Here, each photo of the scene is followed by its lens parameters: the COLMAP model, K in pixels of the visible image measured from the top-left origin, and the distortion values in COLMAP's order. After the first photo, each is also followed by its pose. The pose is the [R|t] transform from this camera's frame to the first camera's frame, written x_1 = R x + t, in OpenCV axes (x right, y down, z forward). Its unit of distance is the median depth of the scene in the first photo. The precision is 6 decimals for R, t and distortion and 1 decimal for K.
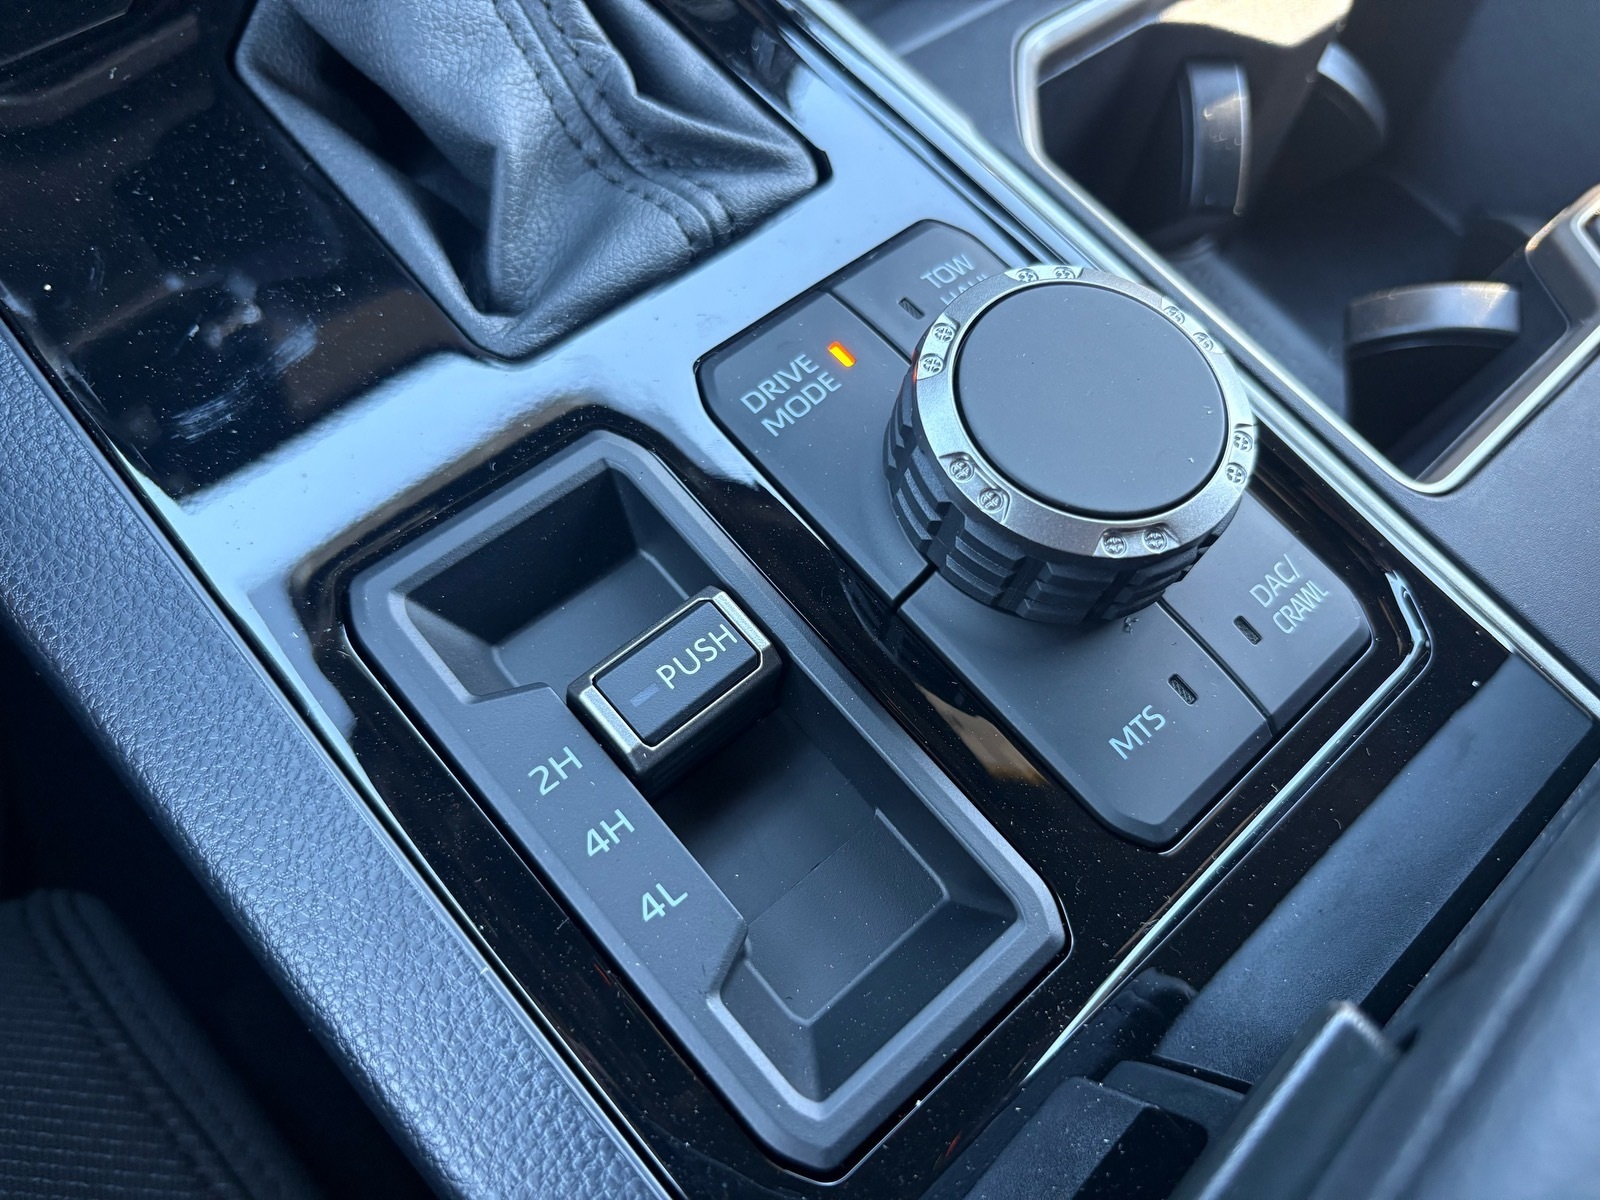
lens RADIAL K [[1197.3, 0, 800.3], [0, 1197.3, 625.3], [0, 0, 1]] dist [-0.001118, -0.037099]
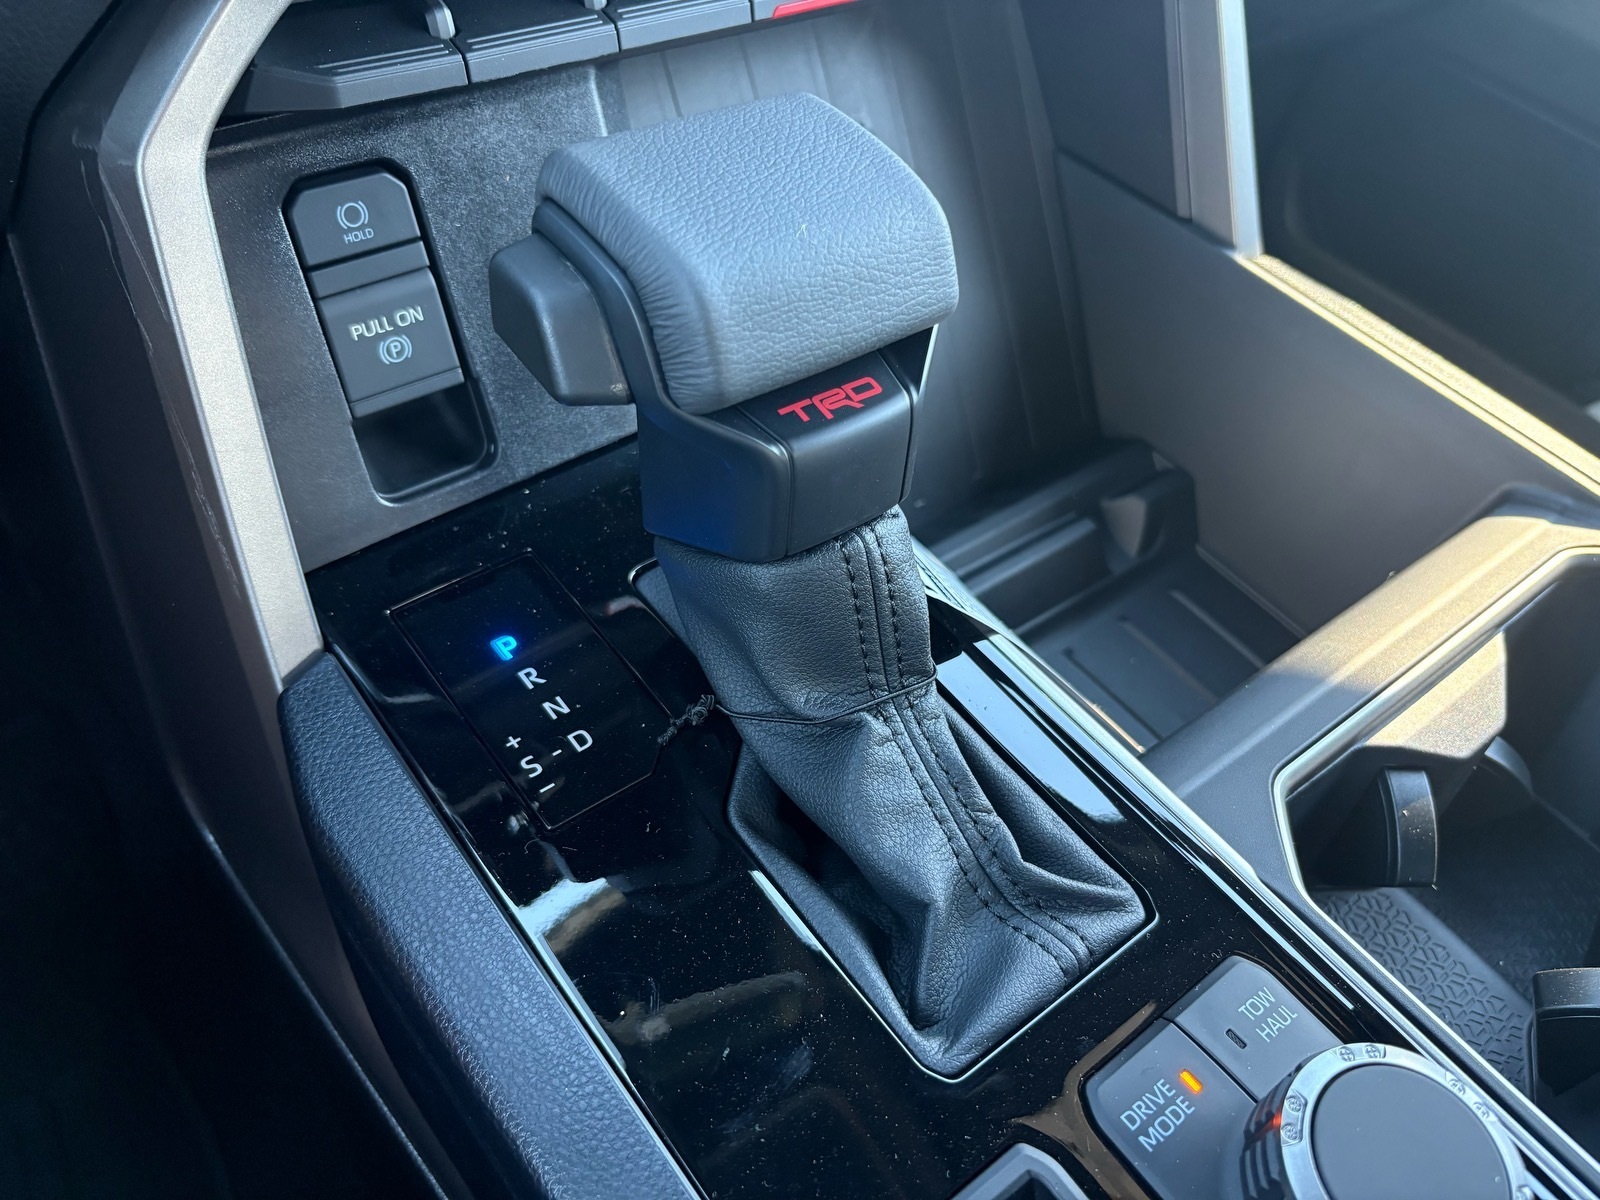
lens RADIAL K [[1261.6, 0, 800.0], [0, 1261.6, 600.0], [0, 0, 1]] dist [-0.028352, 0.013780]
pose [[0.998447, 0.040273, -0.038496, -0.350972], [-0.050251, 0.949361, -0.310143, -0.266616], [0.024056, 0.311596, 0.949910, -0.478895]]
